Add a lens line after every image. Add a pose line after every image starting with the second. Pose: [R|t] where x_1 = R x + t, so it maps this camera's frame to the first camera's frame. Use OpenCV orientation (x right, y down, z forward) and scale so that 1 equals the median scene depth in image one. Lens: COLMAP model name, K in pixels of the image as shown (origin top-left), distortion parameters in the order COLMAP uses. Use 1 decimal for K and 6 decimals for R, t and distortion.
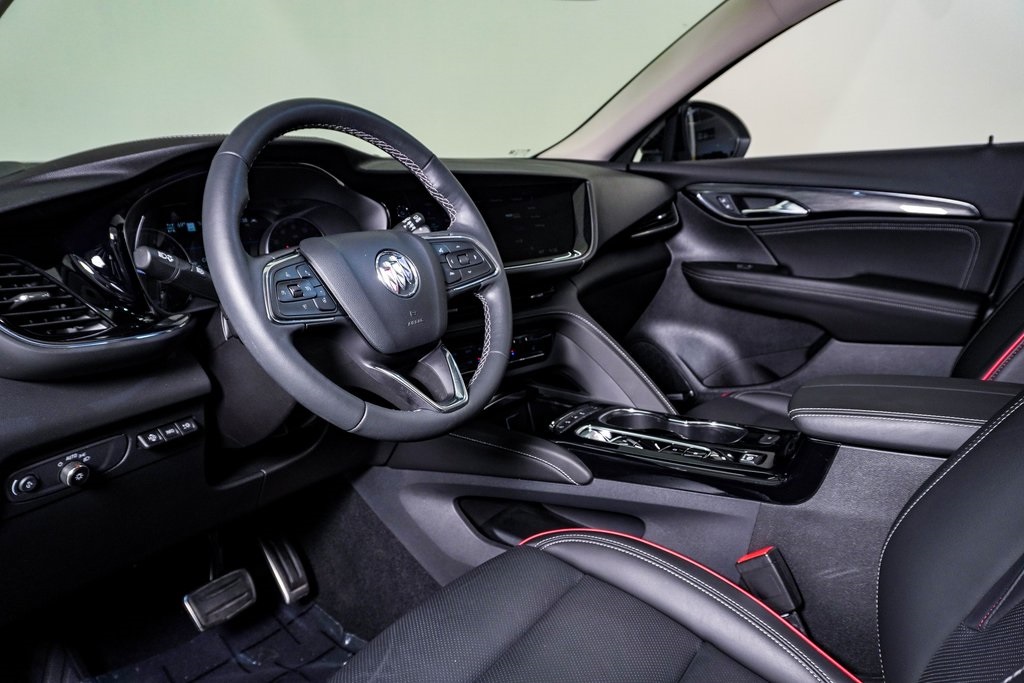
lens RADIAL K [[718.6, 0, 504.2], [0, 718.6, 346.2], [0, 0, 1]] dist [-0.038306, 0.006977]
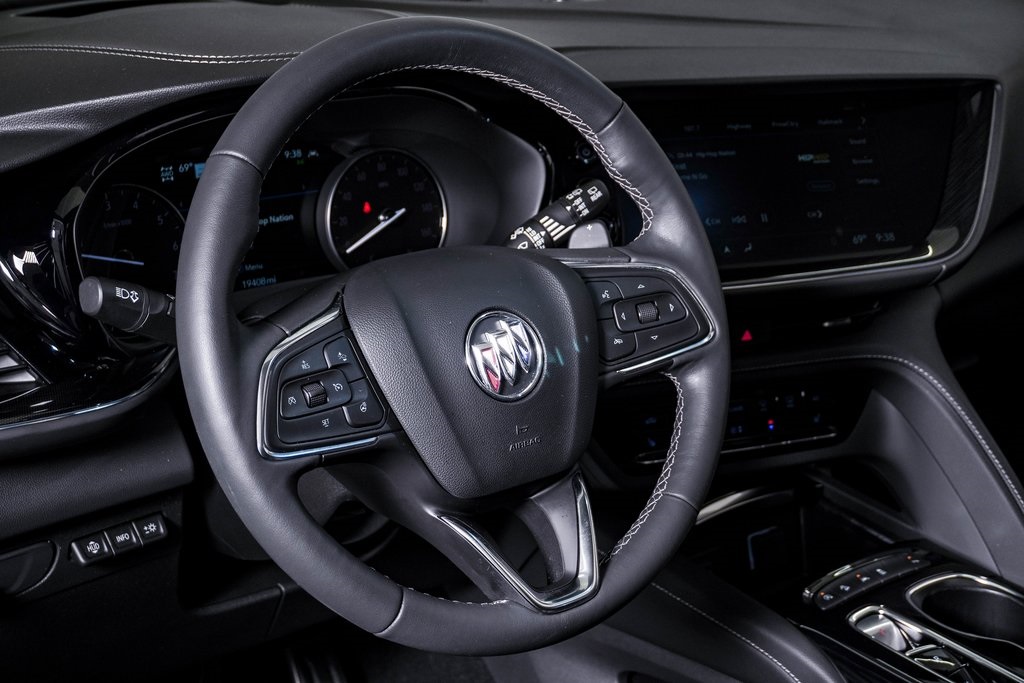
lens RADIAL K [[1536.0, 0, 516.4], [0, 1536.0, 342.7], [0, 0, 1]] dist [0.010567, 0.000000]
pose [[0.954245, 0.160786, -0.252121, 0.159226], [-0.126975, 0.981225, 0.145174, -0.278146], [0.270729, -0.106519, 0.956744, -0.153529]]
